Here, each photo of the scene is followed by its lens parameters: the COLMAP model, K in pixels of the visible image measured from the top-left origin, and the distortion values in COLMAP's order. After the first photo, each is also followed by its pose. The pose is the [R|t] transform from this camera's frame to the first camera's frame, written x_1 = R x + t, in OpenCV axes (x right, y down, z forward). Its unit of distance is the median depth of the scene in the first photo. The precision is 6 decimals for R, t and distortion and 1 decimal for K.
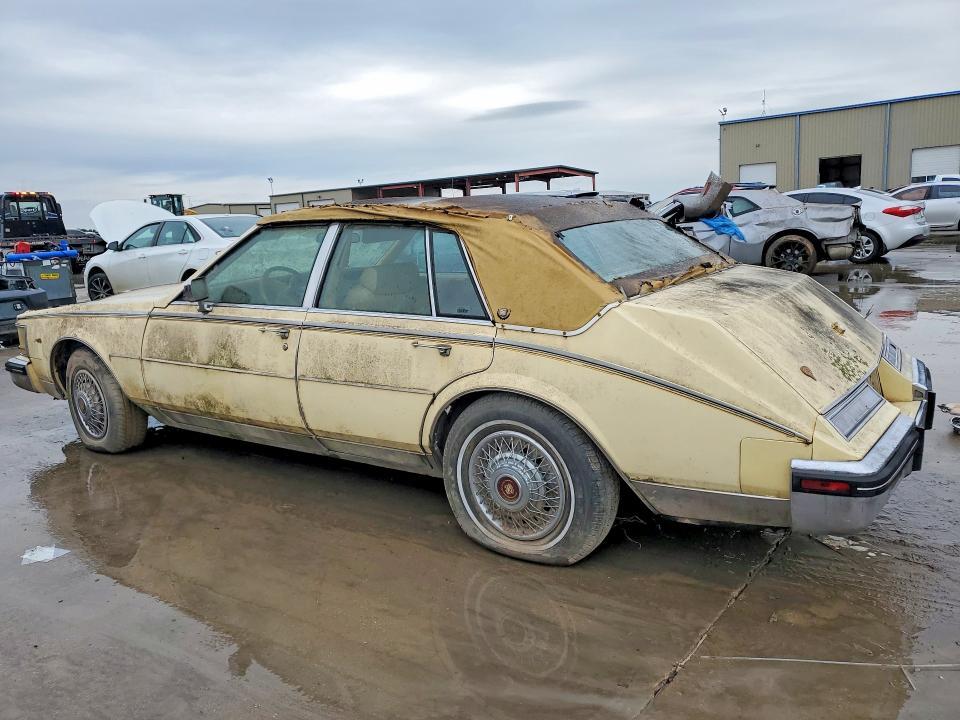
lens RADIAL K [[771.6, 0, 485.1], [0, 771.6, 358.5], [0, 0, 1]] dist [0.039901, -0.006578]
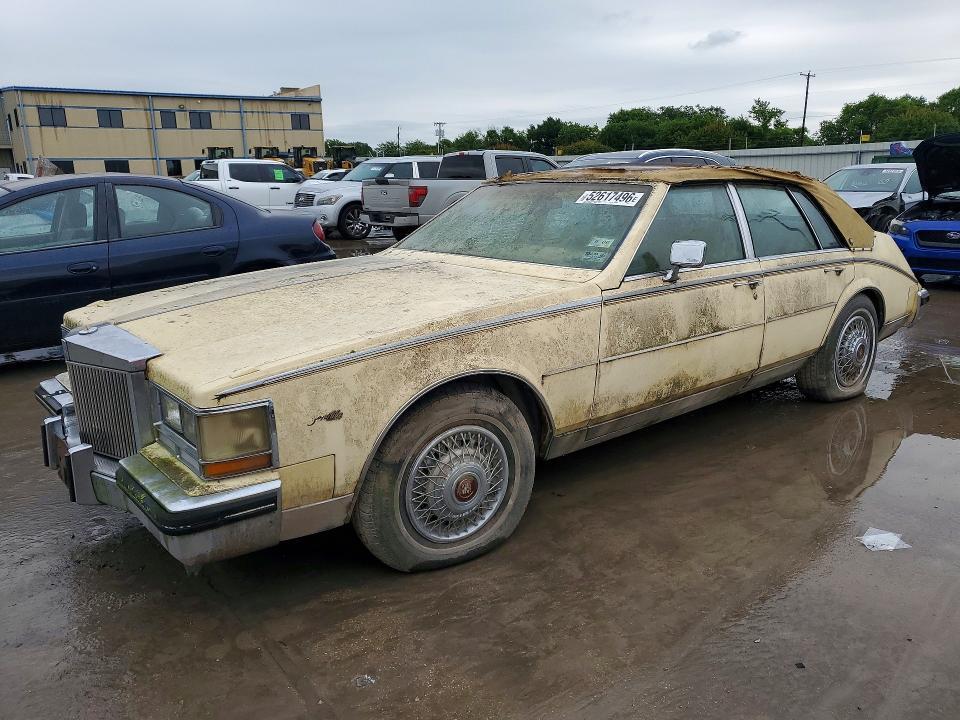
lens RADIAL K [[771.6, 0, 485.1], [0, 771.6, 358.5], [0, 0, 1]] dist [0.039901, -0.006578]
pose [[0.258940, -0.178157, 0.949321, -1.275319], [0.190826, 0.972906, 0.130533, -0.130915], [-0.946856, 0.147355, 0.285921, 0.971753]]
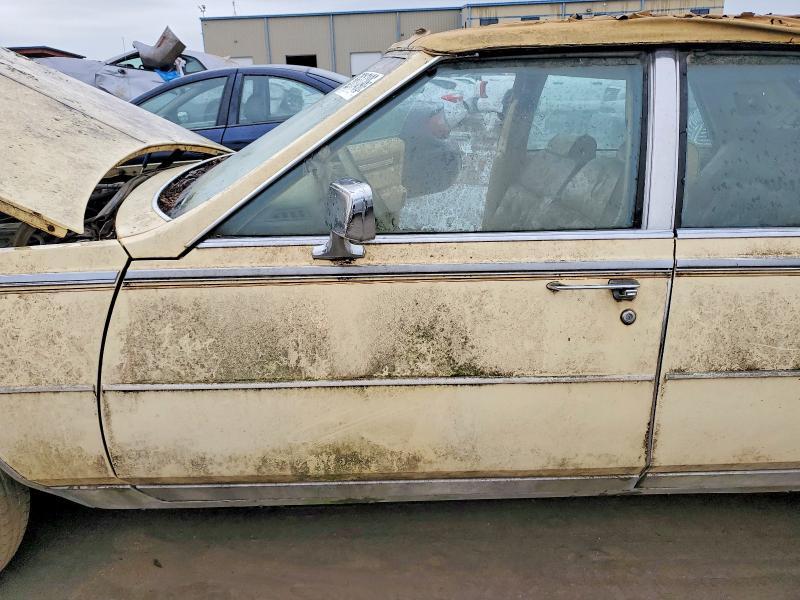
lens RADIAL K [[643.0, 0, 404.3], [0, 643.0, 298.8], [0, 0, 1]] dist [0.039901, -0.006578]
pose [[0.813616, -0.150522, 0.561580, -0.540320], [0.090360, 0.986906, 0.133610, -0.083658], [-0.574338, -0.057963, 0.816564, 0.693371]]
